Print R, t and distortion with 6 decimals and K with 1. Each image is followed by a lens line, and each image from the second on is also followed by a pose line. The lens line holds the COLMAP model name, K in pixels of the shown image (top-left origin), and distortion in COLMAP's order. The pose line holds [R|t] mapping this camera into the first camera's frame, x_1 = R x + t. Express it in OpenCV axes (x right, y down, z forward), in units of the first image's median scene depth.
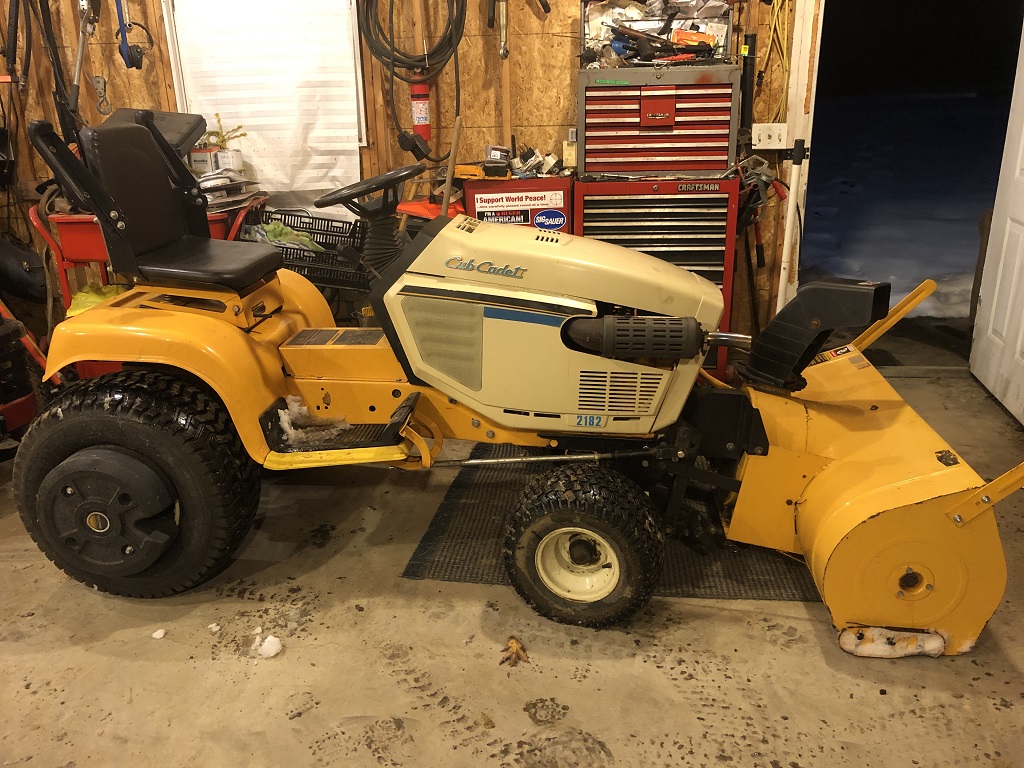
lens RADIAL K [[823.6, 0, 512.0], [0, 823.6, 384.0], [0, 0, 1]] dist [0.020085, -0.003306]
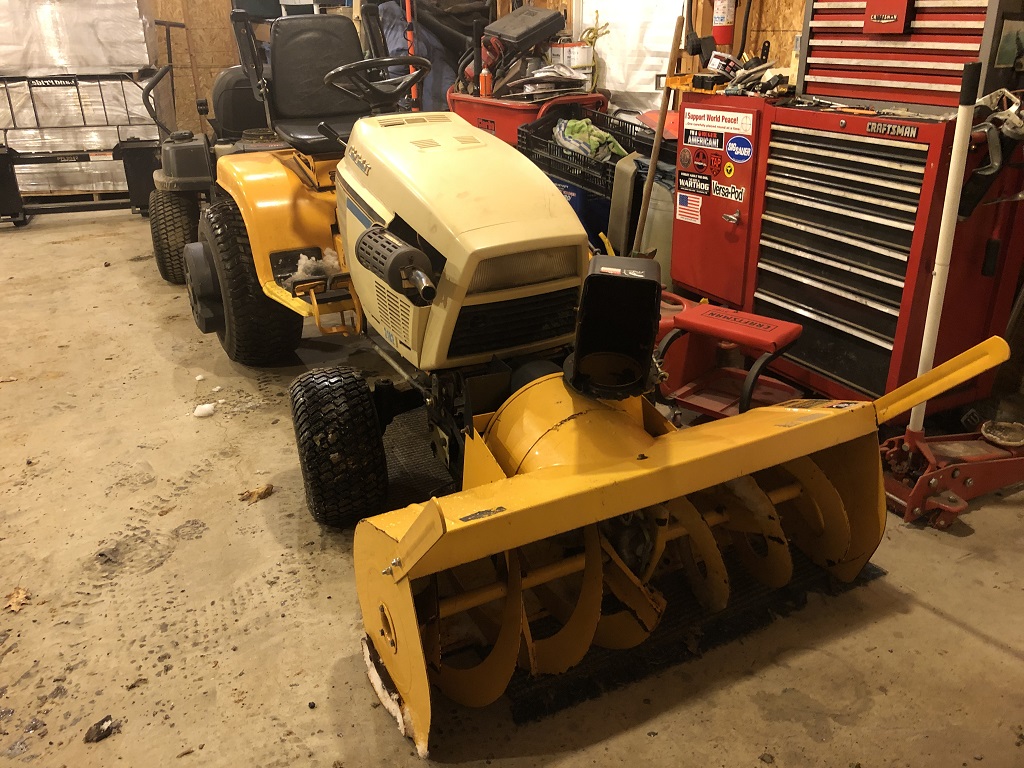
lens RADIAL K [[826.5, 0, 512.0], [0, 826.5, 384.0], [0, 0, 1]] dist [-0.006658, 0.000585]
pose [[0.552040, 0.352743, -0.755529, 0.623051], [-0.274148, 0.932517, 0.235065, -0.114212], [0.787461, 0.077361, 0.611490, 0.348046]]
